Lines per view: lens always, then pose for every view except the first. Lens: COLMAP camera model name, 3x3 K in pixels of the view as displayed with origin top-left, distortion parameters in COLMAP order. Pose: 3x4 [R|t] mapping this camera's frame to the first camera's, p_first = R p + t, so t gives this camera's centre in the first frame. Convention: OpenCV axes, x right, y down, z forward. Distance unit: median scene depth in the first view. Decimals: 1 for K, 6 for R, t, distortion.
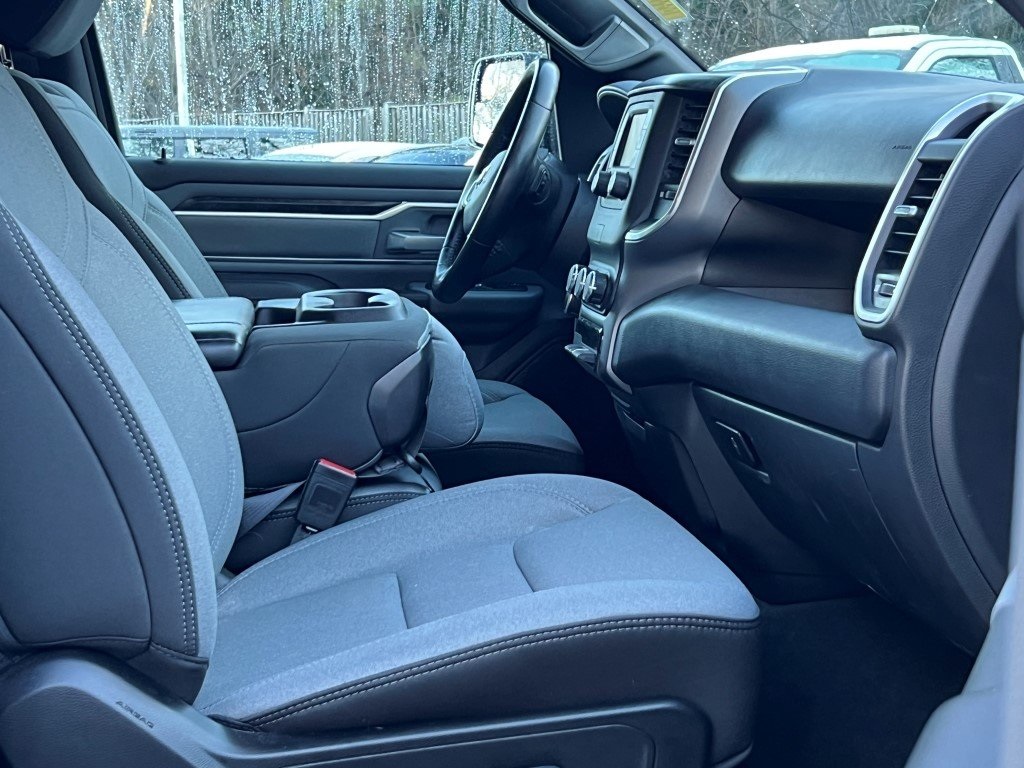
lens RADIAL K [[1766.1, 0, 512.0], [0, 1766.1, 384.0], [0, 0, 1]] dist [0.318085, 0.053584]
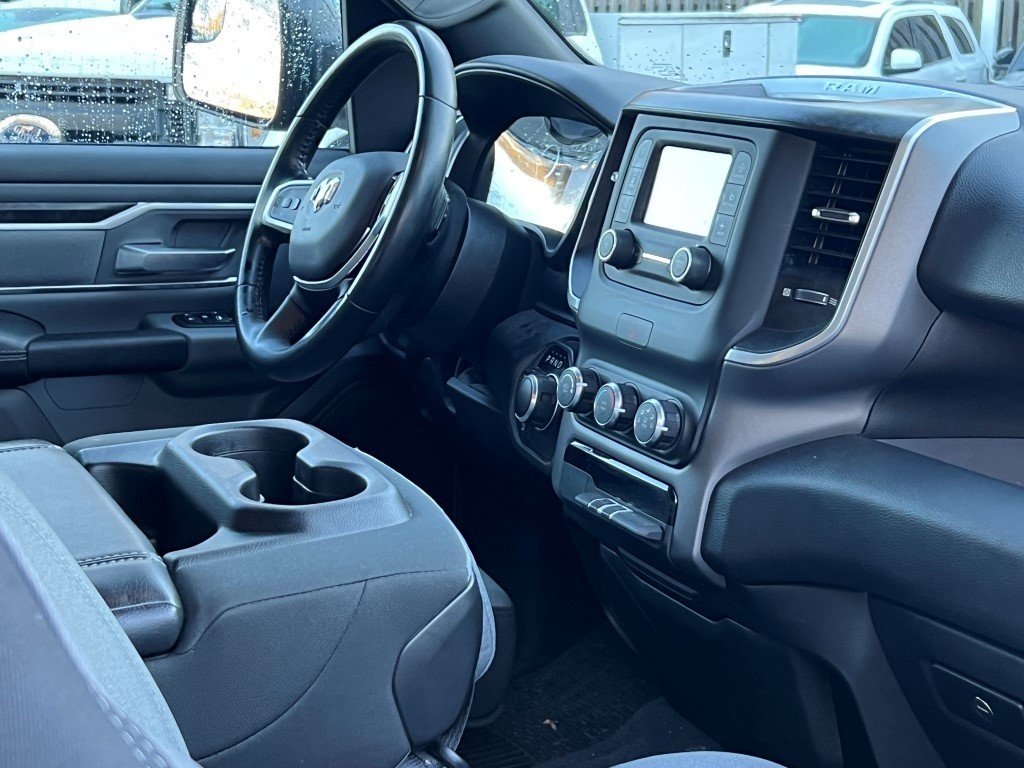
lens RADIAL K [[1766.1, 0, 512.0], [0, 1766.1, 384.0], [0, 0, 1]] dist [0.318085, 0.053584]
pose [[0.946852, -0.042562, 0.318842, -0.214105], [0.016303, 0.996284, 0.084578, -0.126707], [-0.321257, -0.074884, 0.944027, 0.404551]]
